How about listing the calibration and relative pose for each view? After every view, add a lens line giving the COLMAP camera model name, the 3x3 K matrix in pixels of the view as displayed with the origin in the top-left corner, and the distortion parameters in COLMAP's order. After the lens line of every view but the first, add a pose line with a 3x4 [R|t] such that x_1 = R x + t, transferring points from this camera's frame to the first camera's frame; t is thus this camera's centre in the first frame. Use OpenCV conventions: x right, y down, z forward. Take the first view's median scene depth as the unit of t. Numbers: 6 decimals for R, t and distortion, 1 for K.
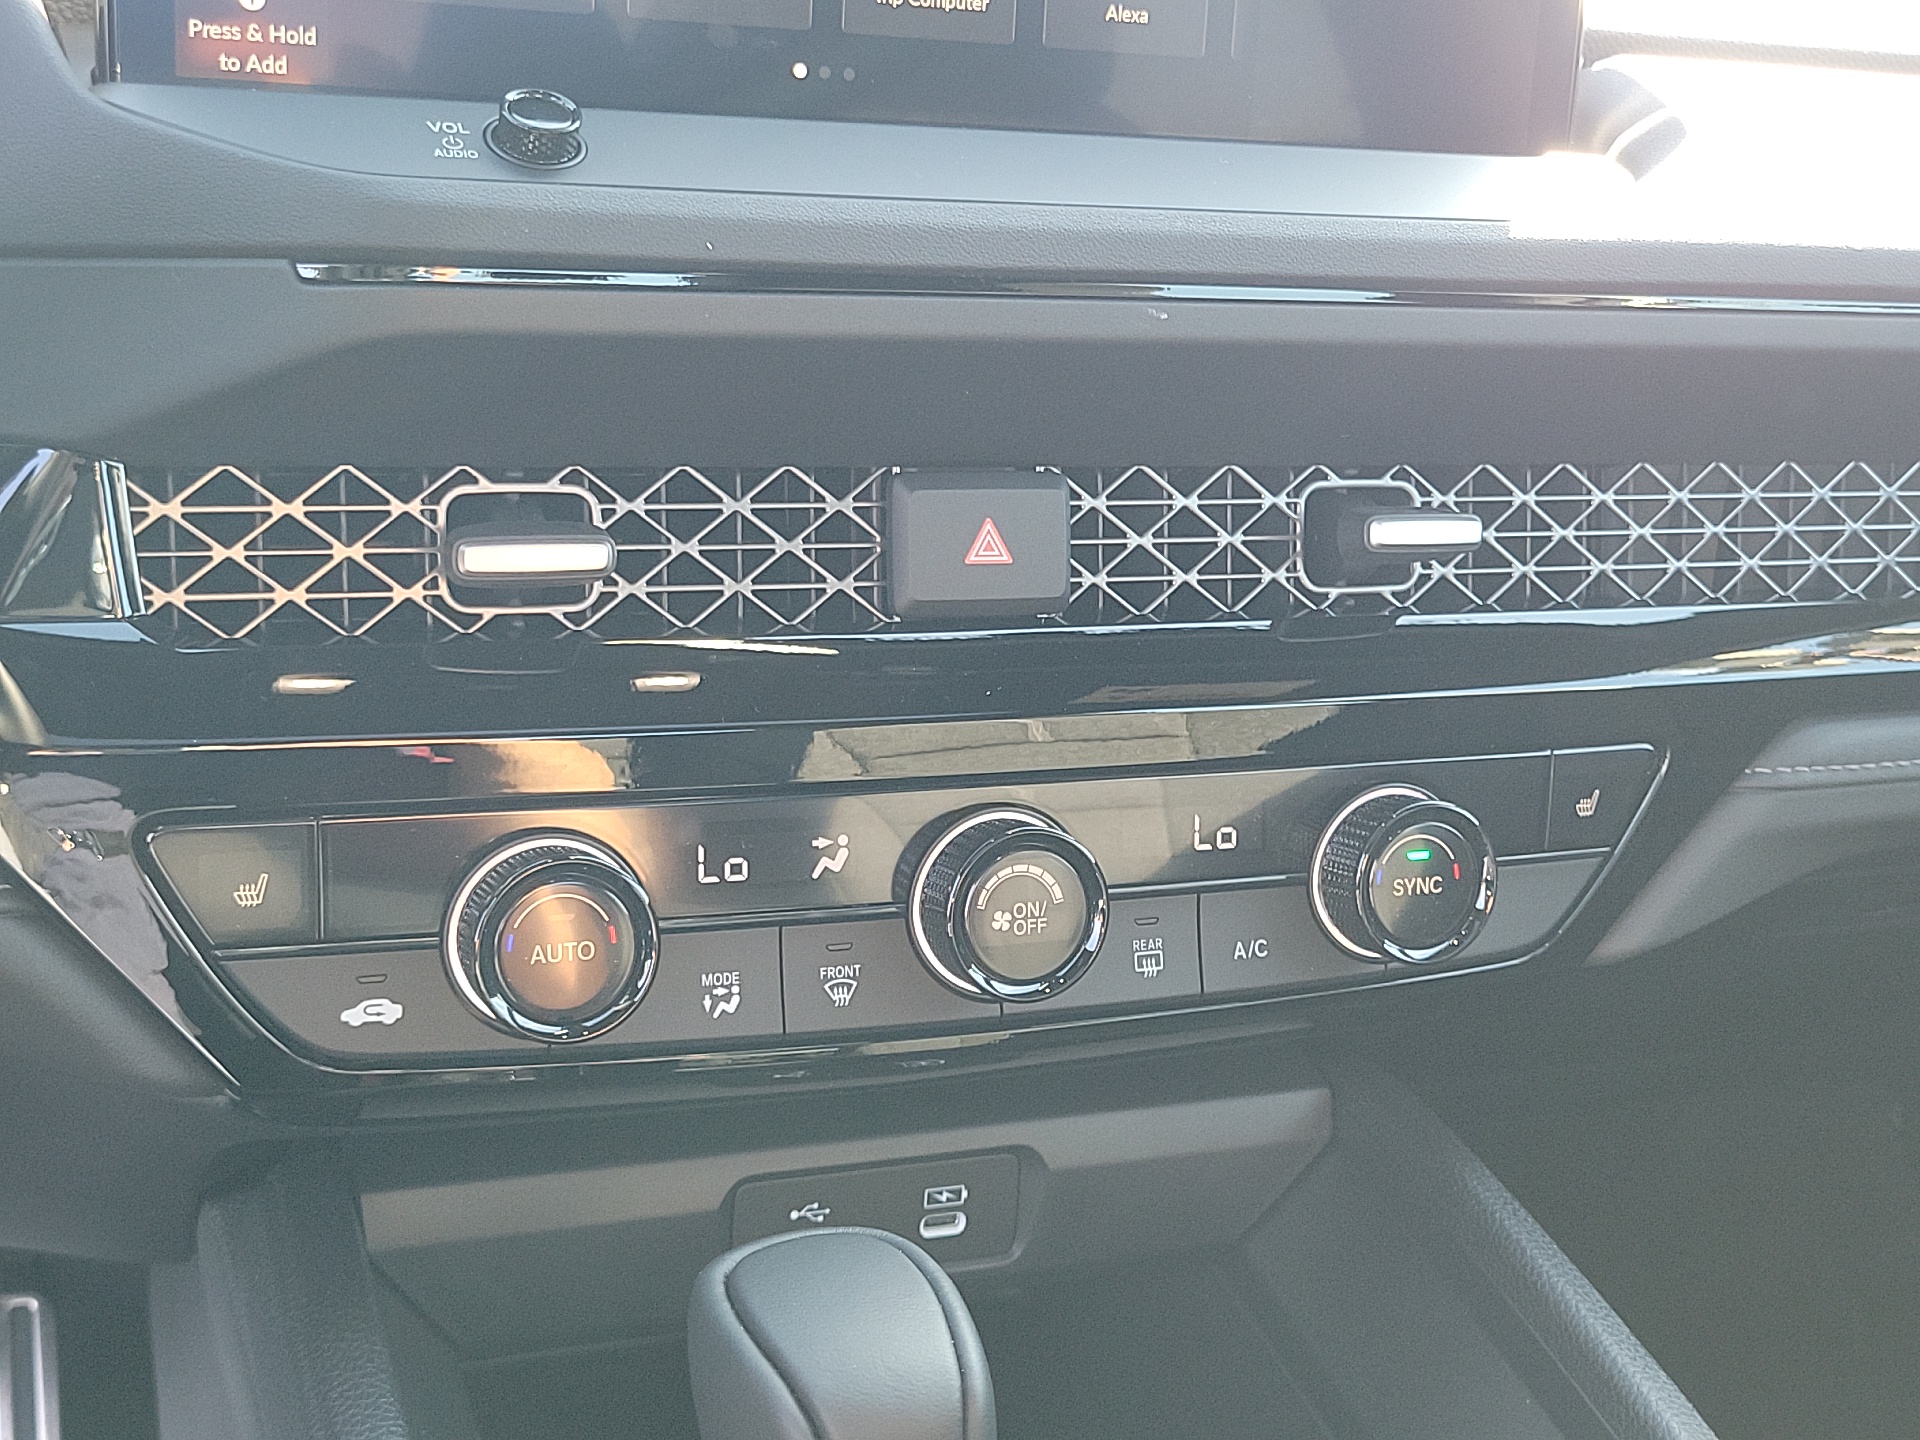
lens RADIAL K [[2460.8, 0, 940.9], [0, 2460.8, 720.8], [0, 0, 1]] dist [0.026328, 0.000000]
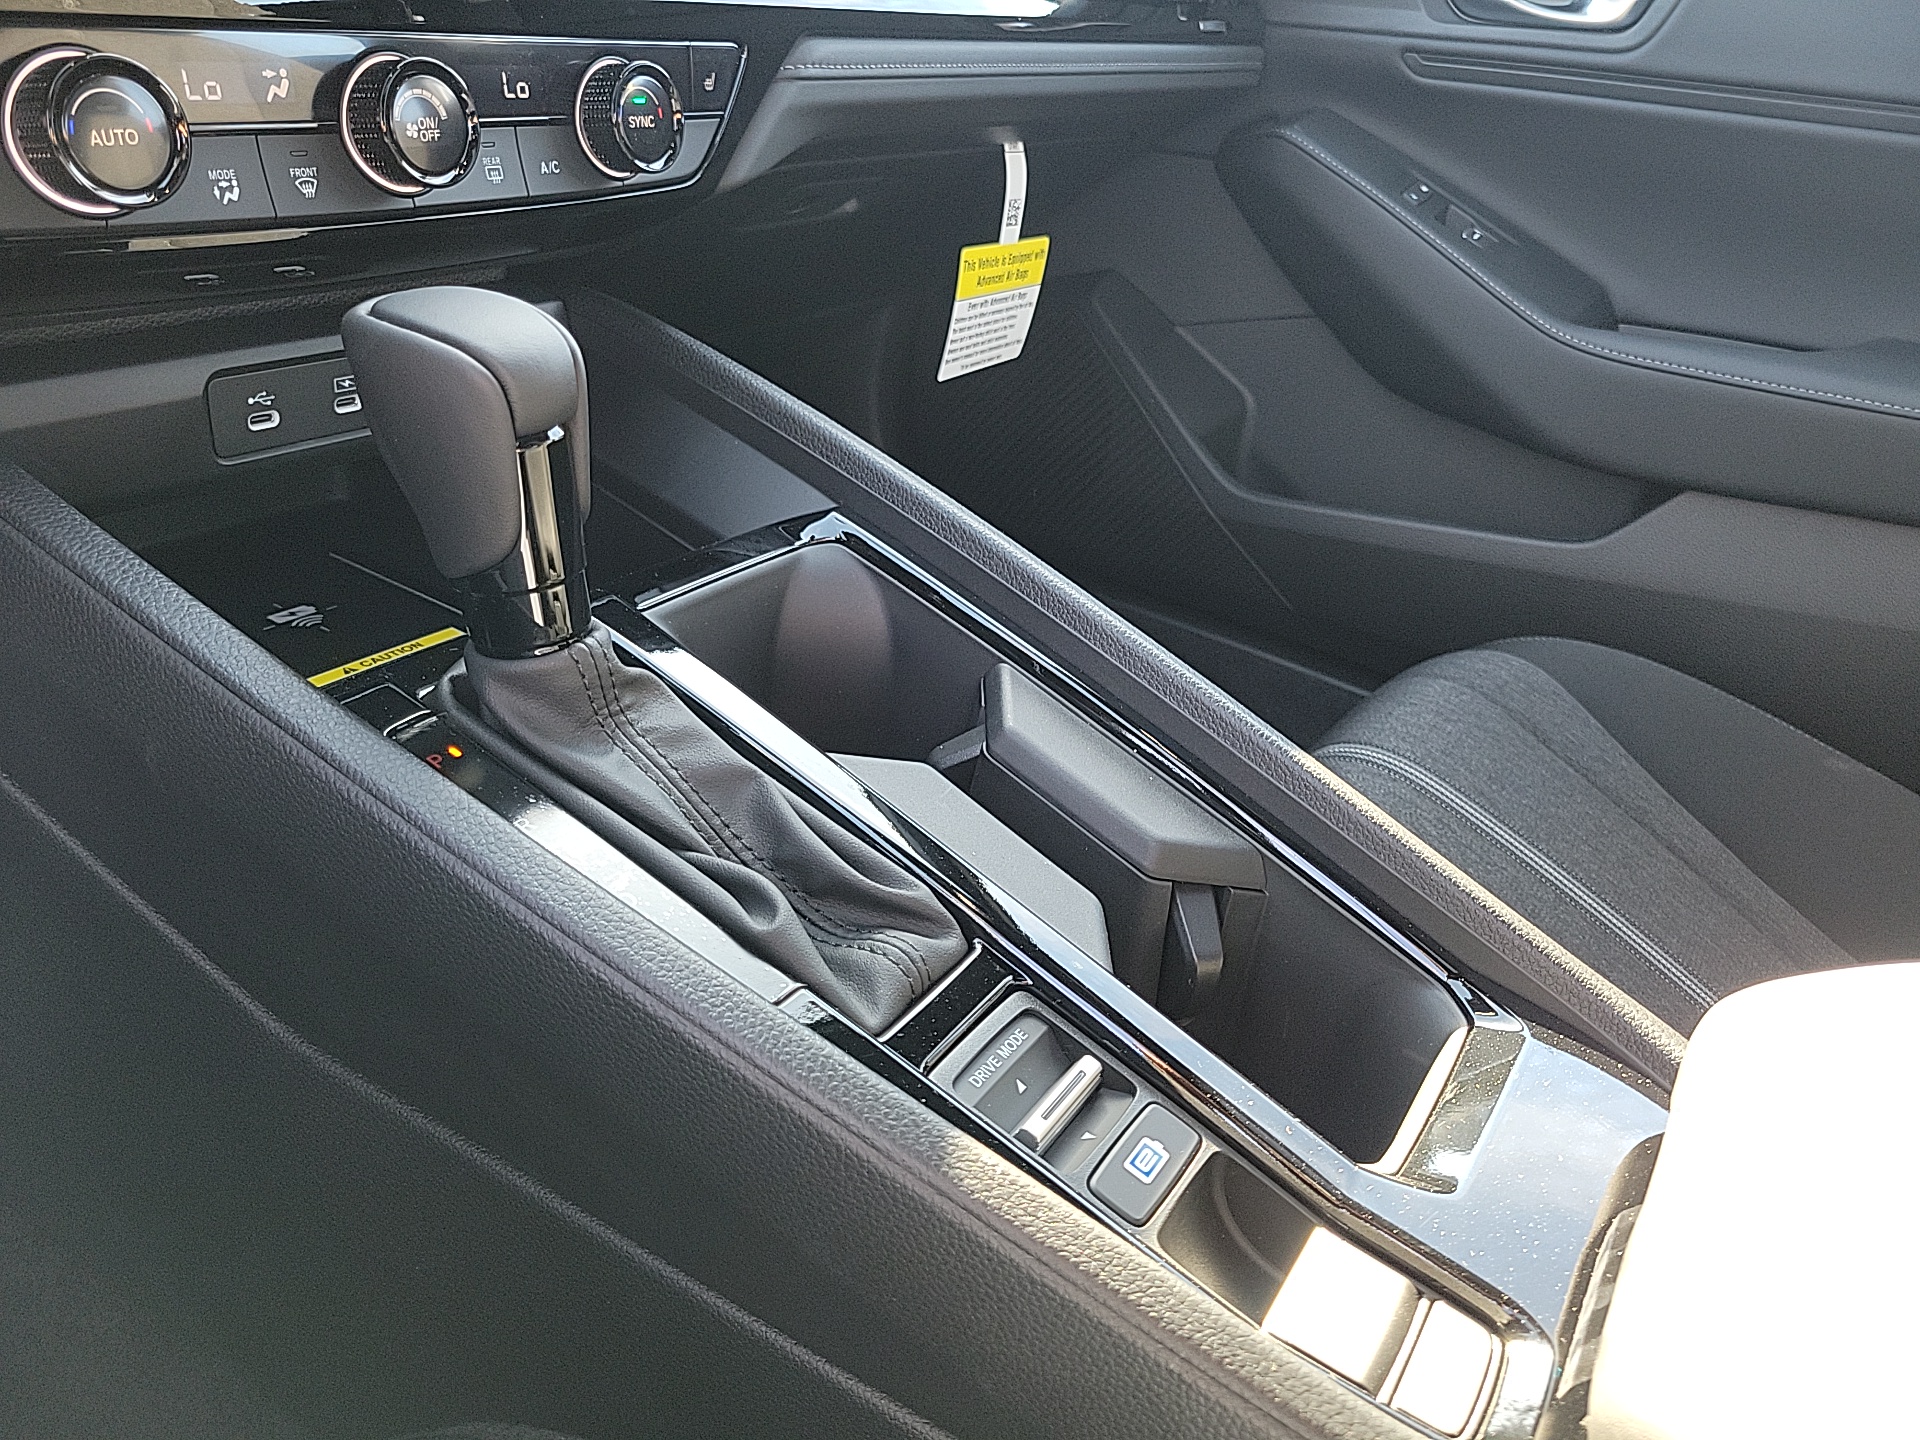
lens RADIAL K [[1473.4, 0, 950.8], [0, 1473.4, 719.3], [0, 0, 1]] dist [0.044606, -0.043261]
pose [[0.808745, -0.244561, 0.534903, -0.272795], [0.092935, 0.951164, 0.294365, 0.182698], [-0.580770, -0.188355, 0.791978, 0.046570]]
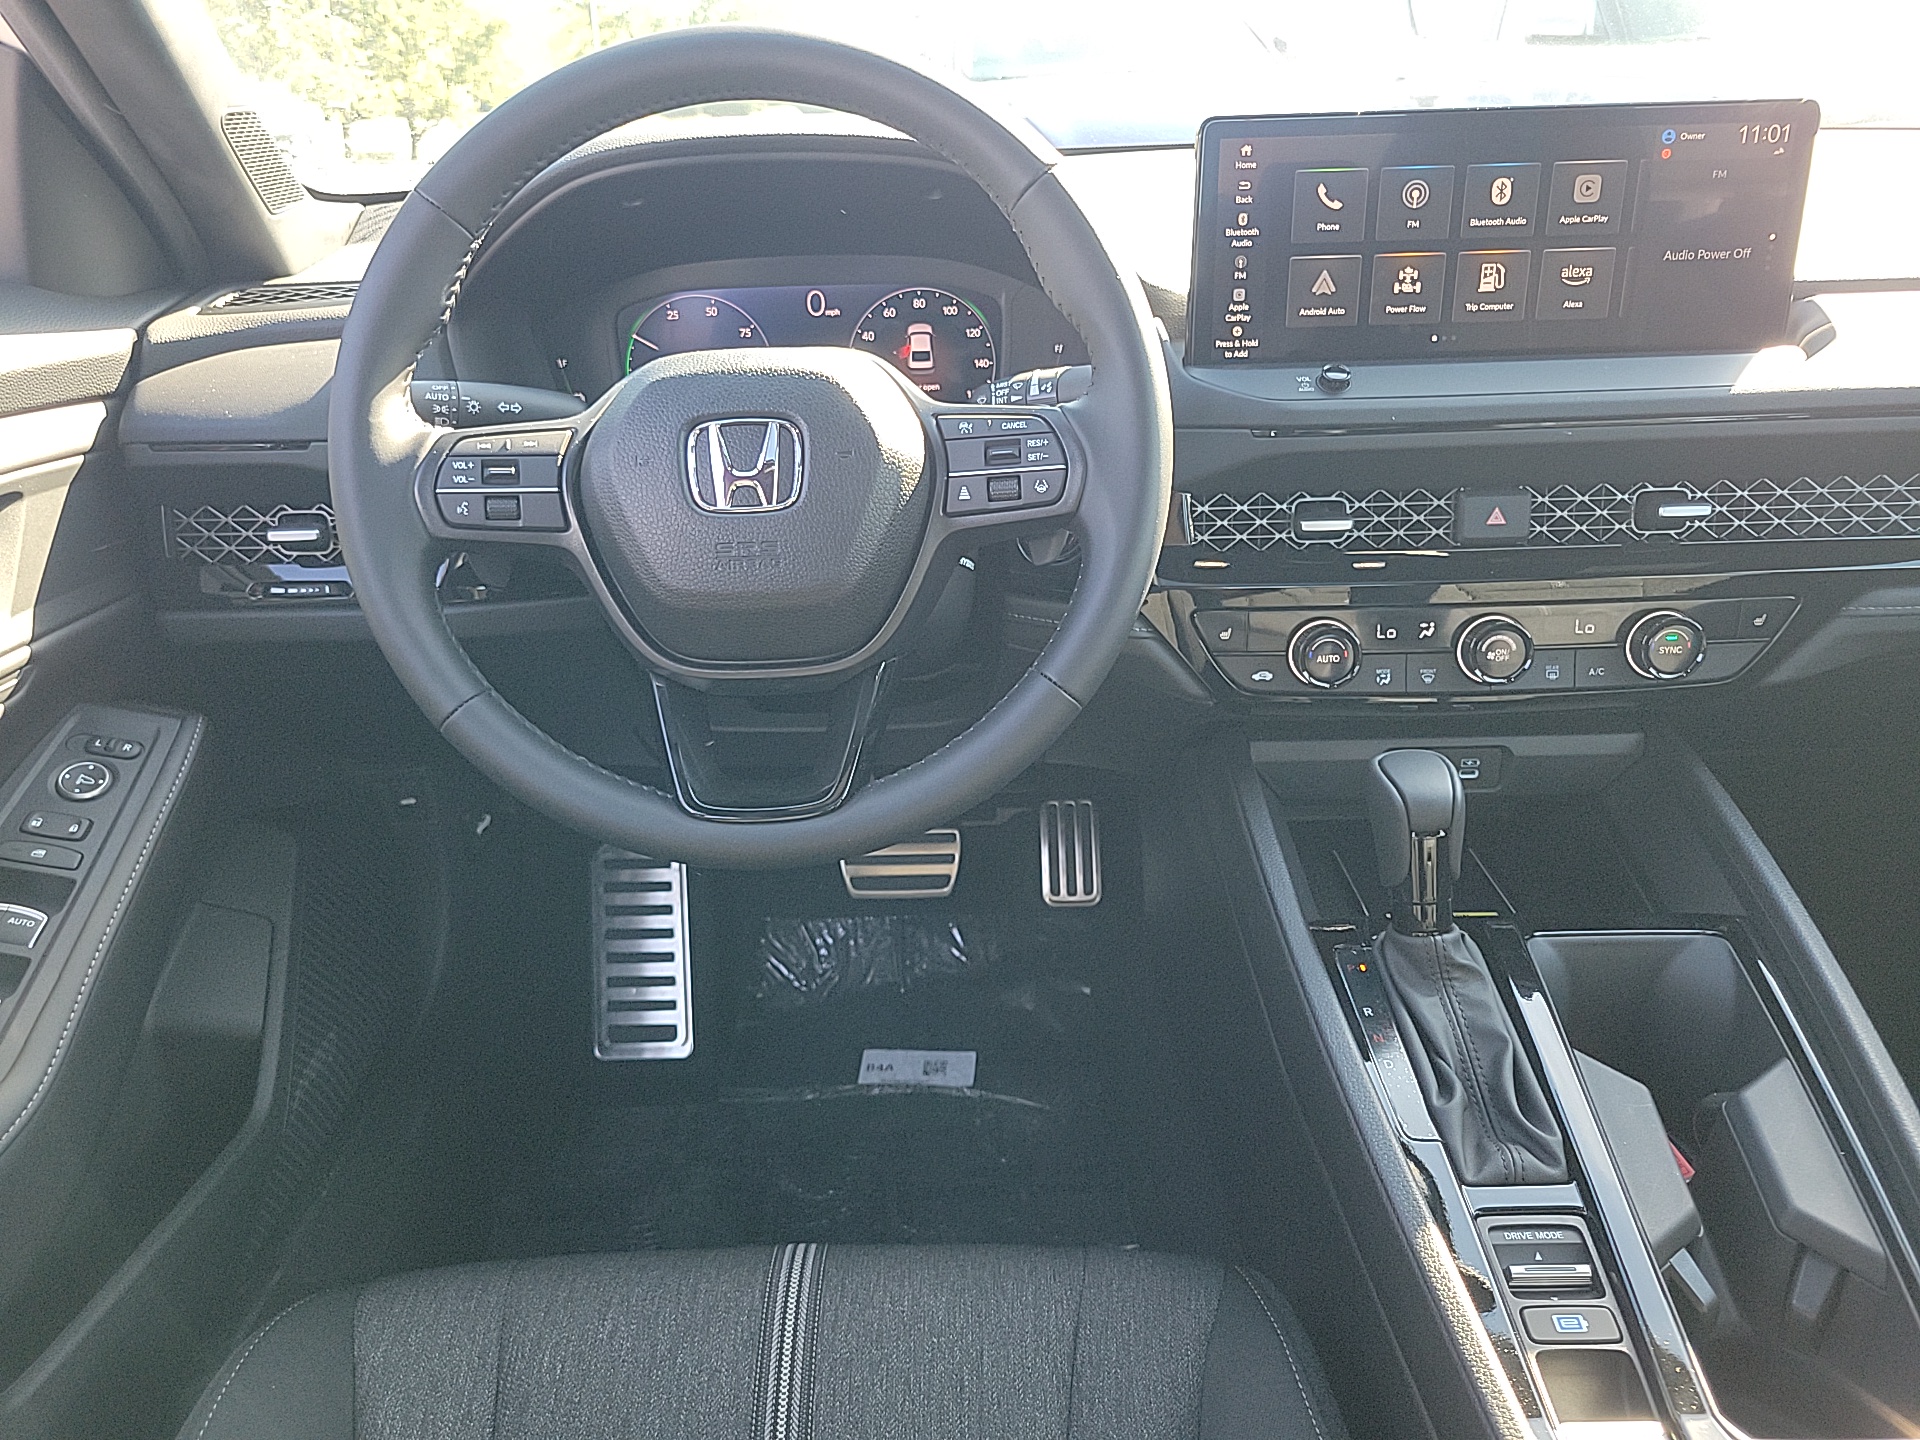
lens RADIAL K [[1473.4, 0, 936.0], [0, 1473.4, 739.0], [0, 0, 1]] dist [0.044606, -0.043261]
pose [[0.921821, 0.063835, -0.382322, 0.091204], [-0.015907, 0.991745, 0.127234, -0.027464], [0.387288, -0.111205, 0.915227, -0.767636]]
